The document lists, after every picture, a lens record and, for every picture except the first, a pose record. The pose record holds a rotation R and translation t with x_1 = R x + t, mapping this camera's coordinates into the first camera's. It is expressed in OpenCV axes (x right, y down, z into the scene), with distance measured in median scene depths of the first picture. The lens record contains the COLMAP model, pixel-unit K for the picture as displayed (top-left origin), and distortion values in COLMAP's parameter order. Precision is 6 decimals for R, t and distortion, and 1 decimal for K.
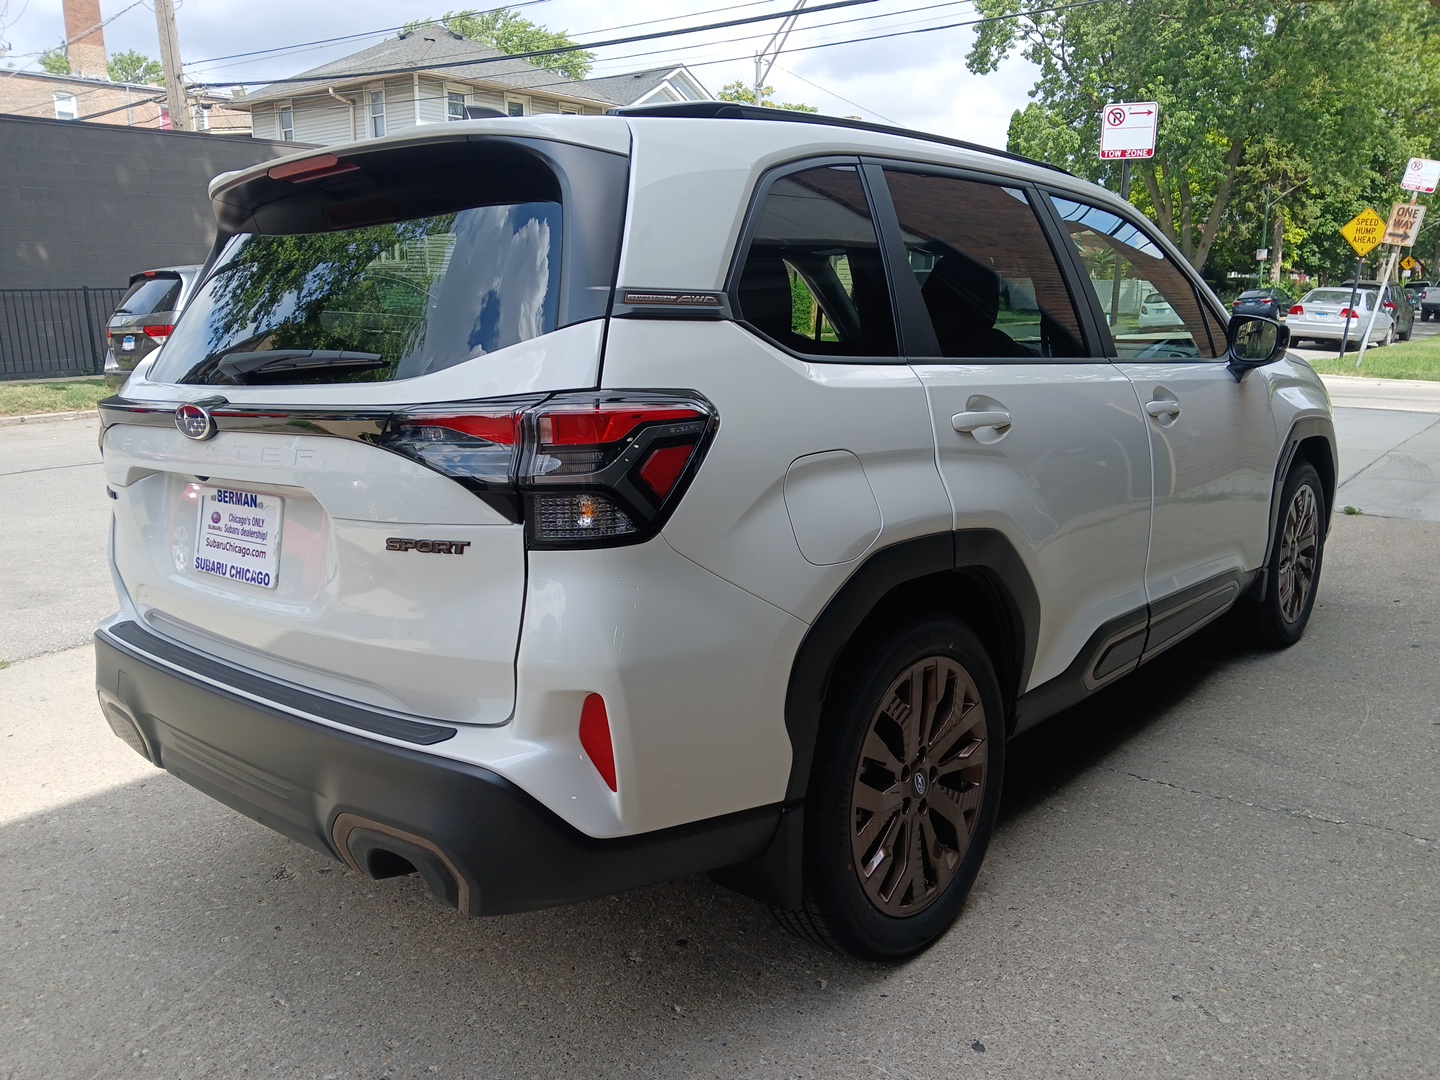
lens RADIAL K [[1164.0, 0, 720.0], [0, 1164.0, 540.0], [0, 0, 1]] dist [-0.001640, -0.036055]
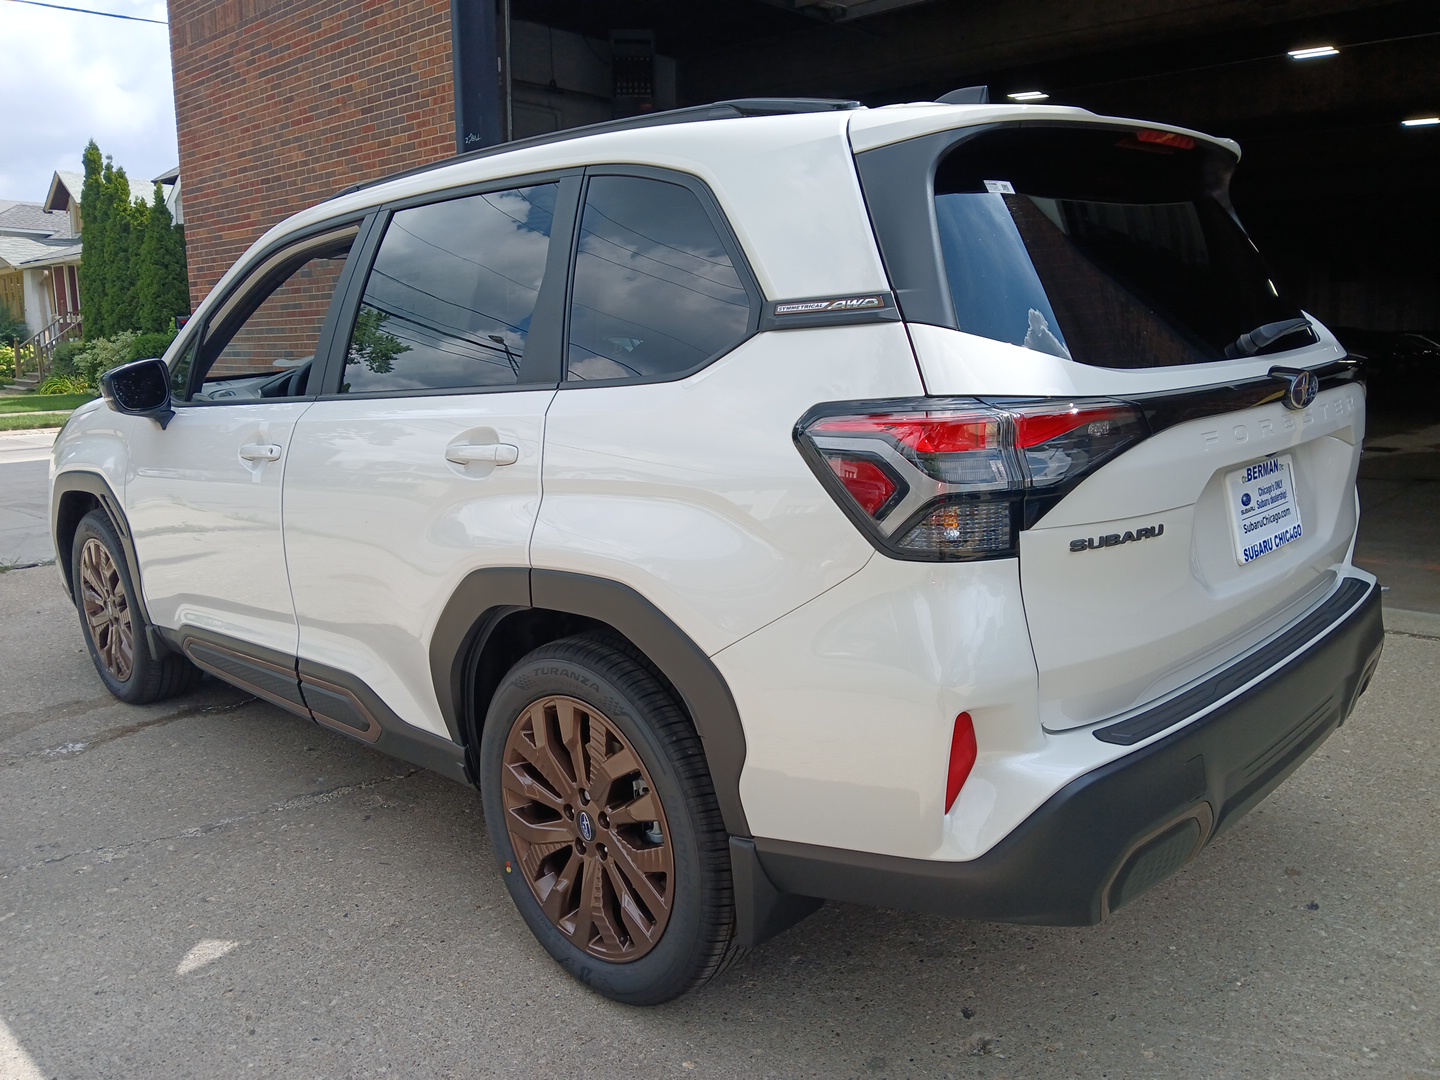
lens RADIAL K [[1102.7, 0, 720.0], [0, 1102.7, 540.0], [0, 0, 1]] dist [0.125513, -0.188143]
pose [[0.050280, -0.159843, 0.985861, -1.090690], [0.219939, 0.964649, 0.145187, -0.171723], [-0.974217, 0.209529, 0.083658, 1.080747]]
